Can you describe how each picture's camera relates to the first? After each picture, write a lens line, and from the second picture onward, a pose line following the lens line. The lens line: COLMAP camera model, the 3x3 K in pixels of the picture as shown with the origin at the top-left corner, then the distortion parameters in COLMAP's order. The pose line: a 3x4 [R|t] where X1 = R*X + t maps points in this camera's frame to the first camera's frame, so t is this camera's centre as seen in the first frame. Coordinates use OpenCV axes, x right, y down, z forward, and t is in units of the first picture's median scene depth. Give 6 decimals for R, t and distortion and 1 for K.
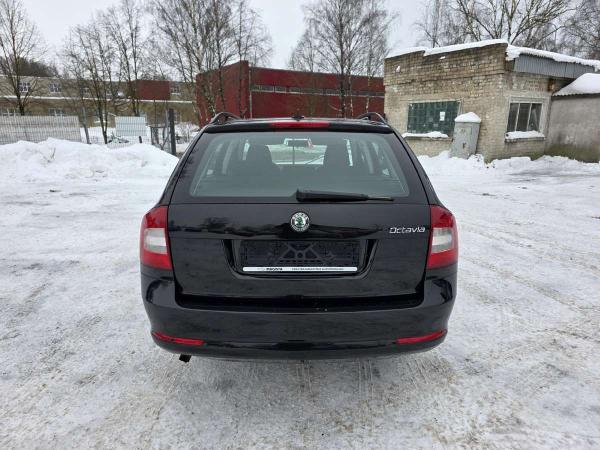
lens RADIAL K [[401.8, 0, 300.2], [0, 401.8, 224.9], [0, 0, 1]] dist [0.040402, -0.032557]
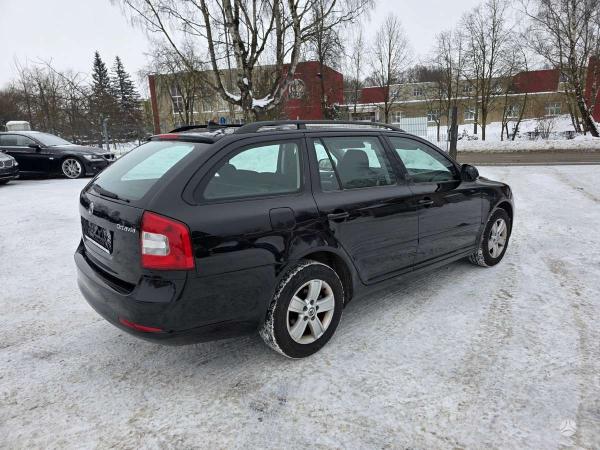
lens RADIAL K [[401.8, 0, 300.7], [0, 401.8, 225.0], [0, 0, 1]] dist [0.040402, -0.032557]
pose [[0.642211, 0.154599, -0.750775, 0.184086], [-0.148013, 0.986027, 0.076432, -0.020264], [0.752102, 0.062039, 0.656121, 0.076118]]
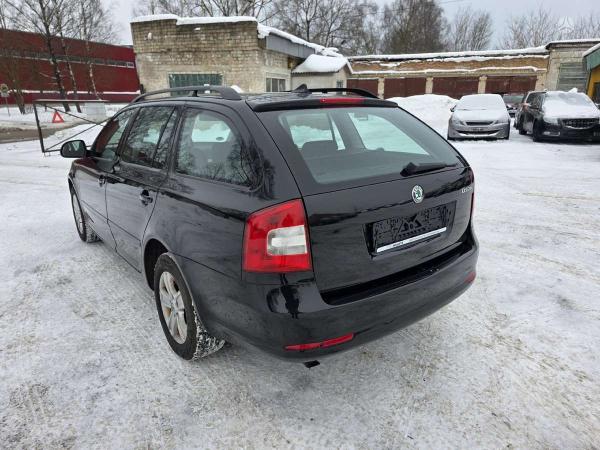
lens RADIAL K [[401.8, 0, 303.1], [0, 401.8, 223.4], [0, 0, 1]] dist [0.040402, -0.032557]
pose [[0.797880, -0.180819, 0.575059, -0.104836], [0.145359, 0.983514, 0.107571, -0.010966], [-0.585029, -0.002239, 0.811009, 0.038147]]
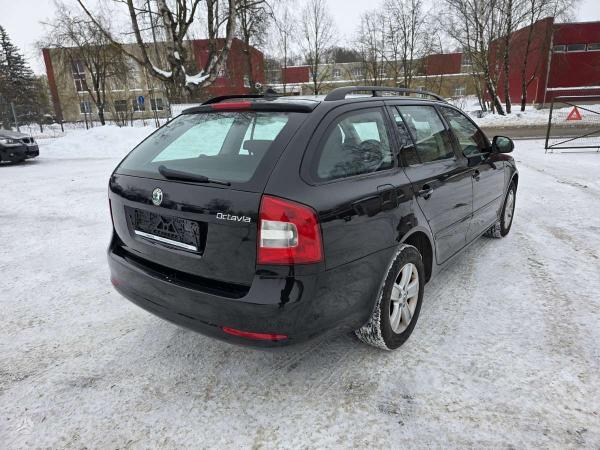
lens RADIAL K [[401.8, 0, 304.1], [0, 401.8, 227.4], [0, 0, 1]] dist [0.040402, -0.032557]
pose [[0.784475, 0.147228, -0.602431, 0.121226], [-0.109223, 0.989027, 0.099480, -0.009641], [0.610467, -0.012240, 0.791947, 0.044025]]
